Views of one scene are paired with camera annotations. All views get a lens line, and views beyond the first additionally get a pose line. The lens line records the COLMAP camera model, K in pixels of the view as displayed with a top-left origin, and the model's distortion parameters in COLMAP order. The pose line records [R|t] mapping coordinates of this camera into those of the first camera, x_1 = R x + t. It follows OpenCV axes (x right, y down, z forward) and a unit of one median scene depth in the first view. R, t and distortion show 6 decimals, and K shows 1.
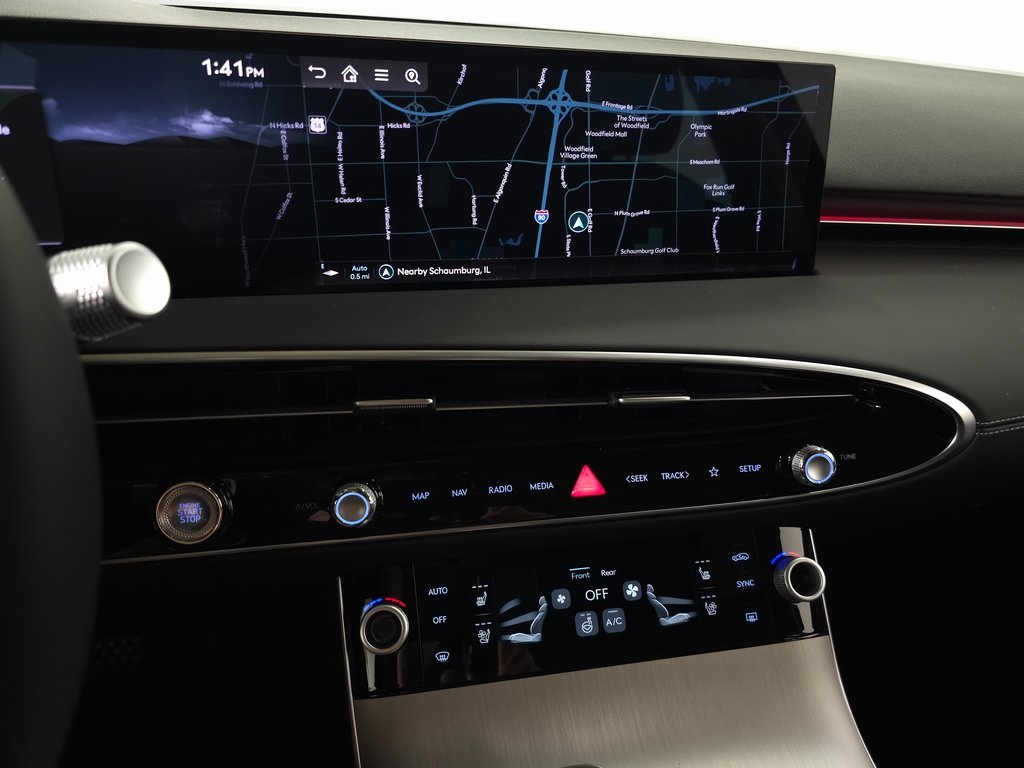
lens RADIAL K [[714.5, 0, 515.9], [0, 714.5, 378.7], [0, 0, 1]] dist [0.041293, -0.050892]
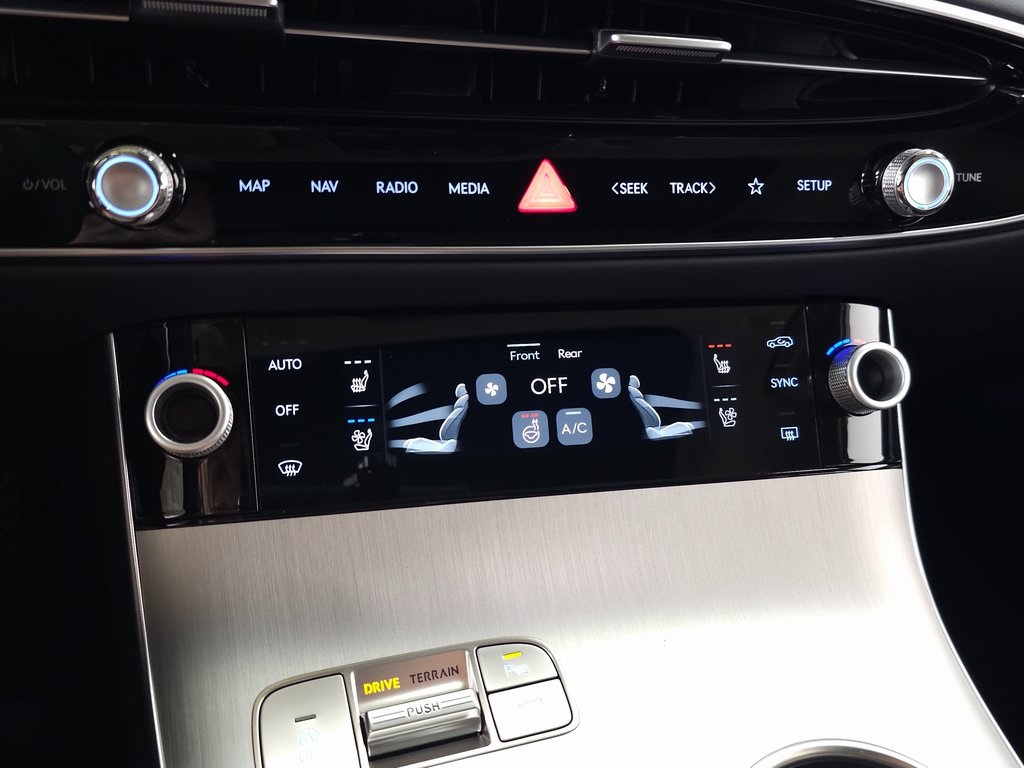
lens RADIAL K [[1014.4, 0, 520.7], [0, 1014.4, 386.1], [0, 0, 1]] dist [0.069797, 0.000000]
pose [[0.994709, 0.040388, 0.094457, 0.006118], [-0.054101, 0.987588, 0.147454, 0.177997], [-0.087329, -0.151784, 0.984548, 0.148454]]
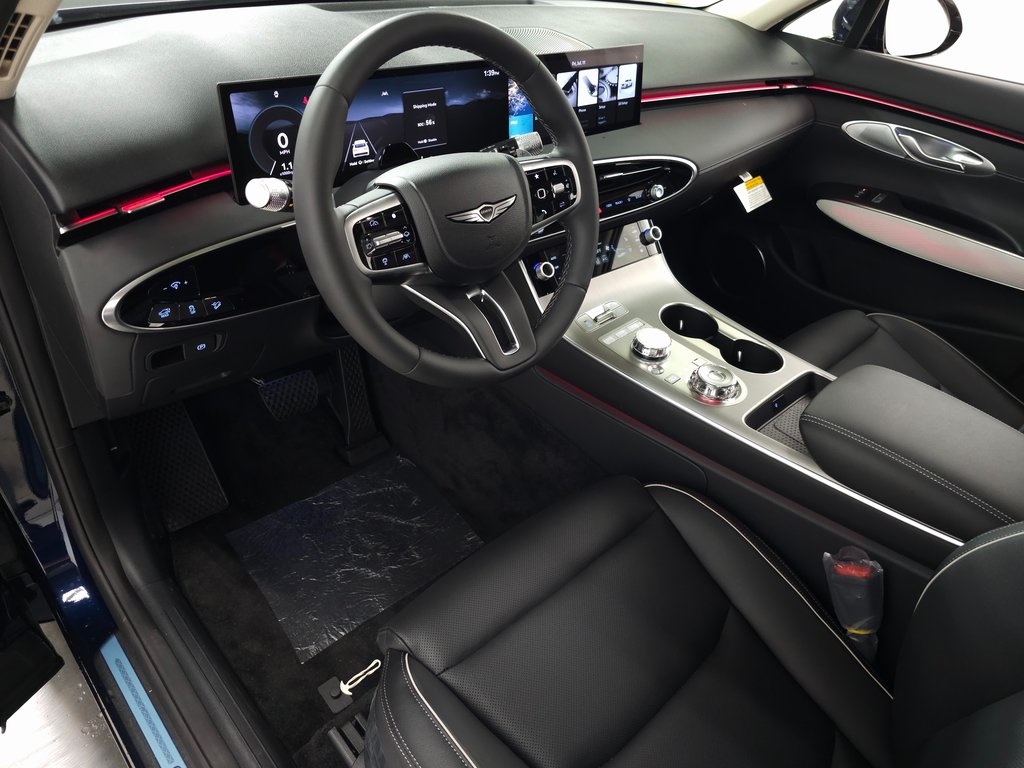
lens RADIAL K [[657.3, 0, 485.5], [0, 657.3, 393.1], [0, 0, 1]] dist [0.016856, 0.003521]
pose [[0.904938, -0.257369, 0.338892, -1.377738], [0.184503, 0.954927, 0.232536, 0.152353], [-0.383465, -0.147904, 0.911635, -1.352026]]
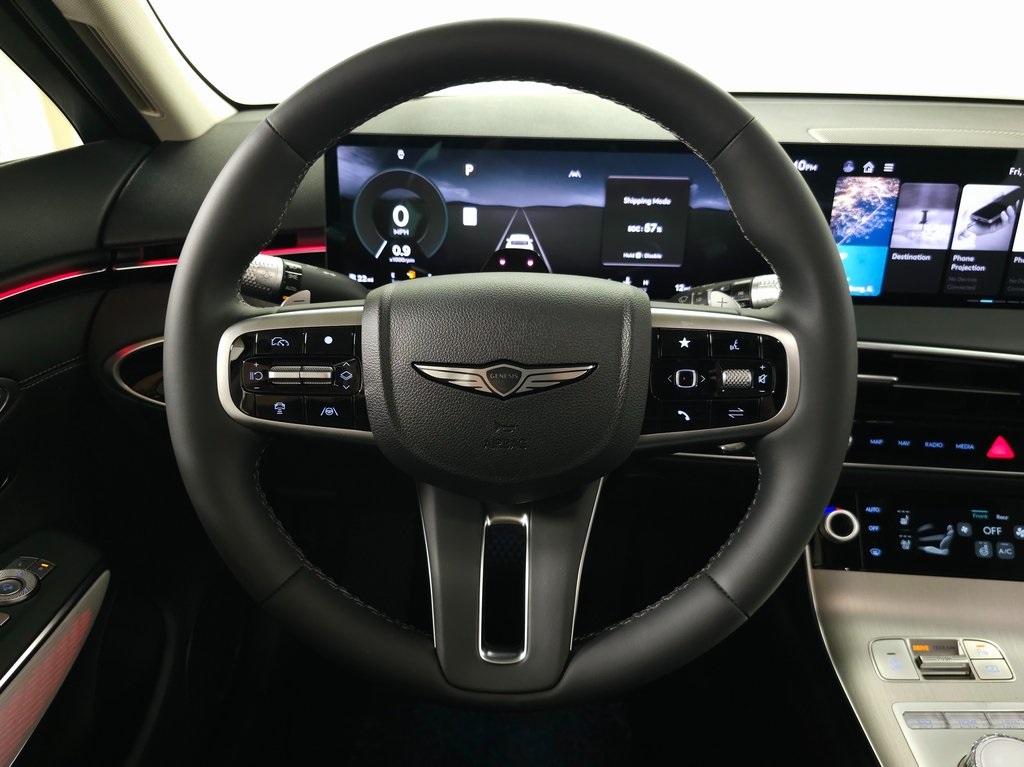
lens RADIAL K [[714.5, 0, 512.2], [0, 714.5, 382.1], [0, 0, 1]] dist [0.041293, -0.050892]
pose [[0.951522, 0.099120, -0.291173, -0.407328], [-0.101249, 0.994831, 0.007783, 0.098574], [0.290440, 0.022075, 0.956639, -0.635738]]
